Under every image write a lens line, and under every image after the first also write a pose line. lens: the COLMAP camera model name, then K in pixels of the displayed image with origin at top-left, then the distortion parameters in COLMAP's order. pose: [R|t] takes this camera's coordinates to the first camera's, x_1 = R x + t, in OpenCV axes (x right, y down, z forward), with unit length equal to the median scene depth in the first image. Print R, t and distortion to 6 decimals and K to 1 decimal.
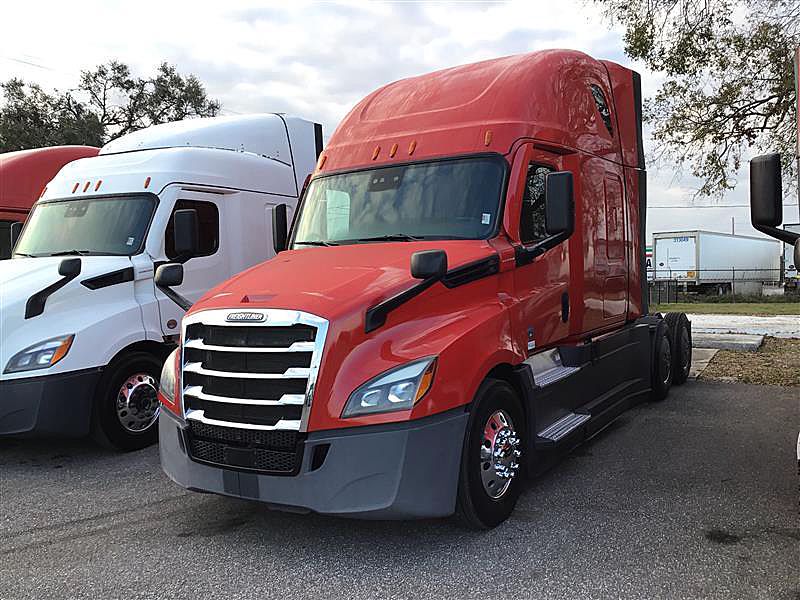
lens RADIAL K [[749.4, 0, 400.0], [0, 749.4, 300.0], [0, 0, 1]] dist [0.001005, -0.000042]
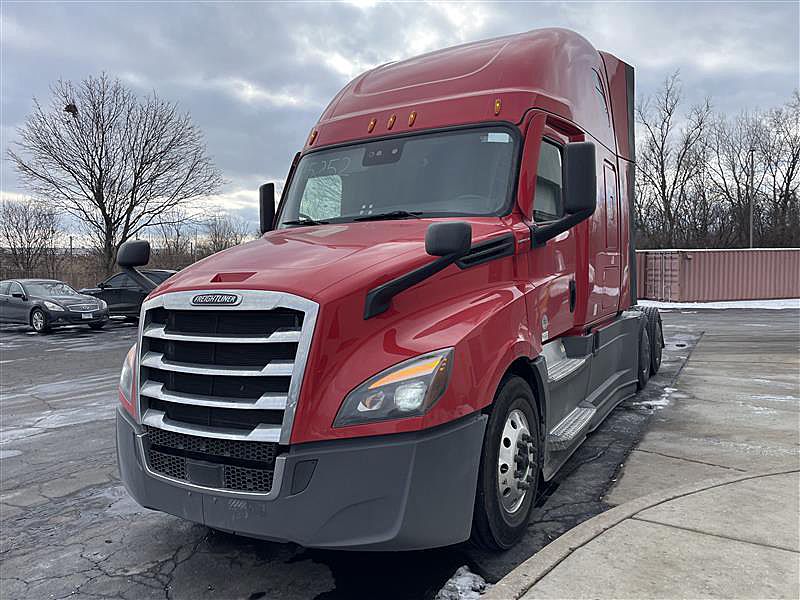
lens RADIAL K [[614.1, 0, 400.0], [0, 614.1, 300.0], [0, 0, 1]] dist [0.043740, -0.000730]
pose [[0.999320, 0.009167, 0.035718, -0.029718], [-0.009342, 0.999945, 0.004748, 0.018226], [-0.035672, -0.005079, 0.999351, 0.322855]]
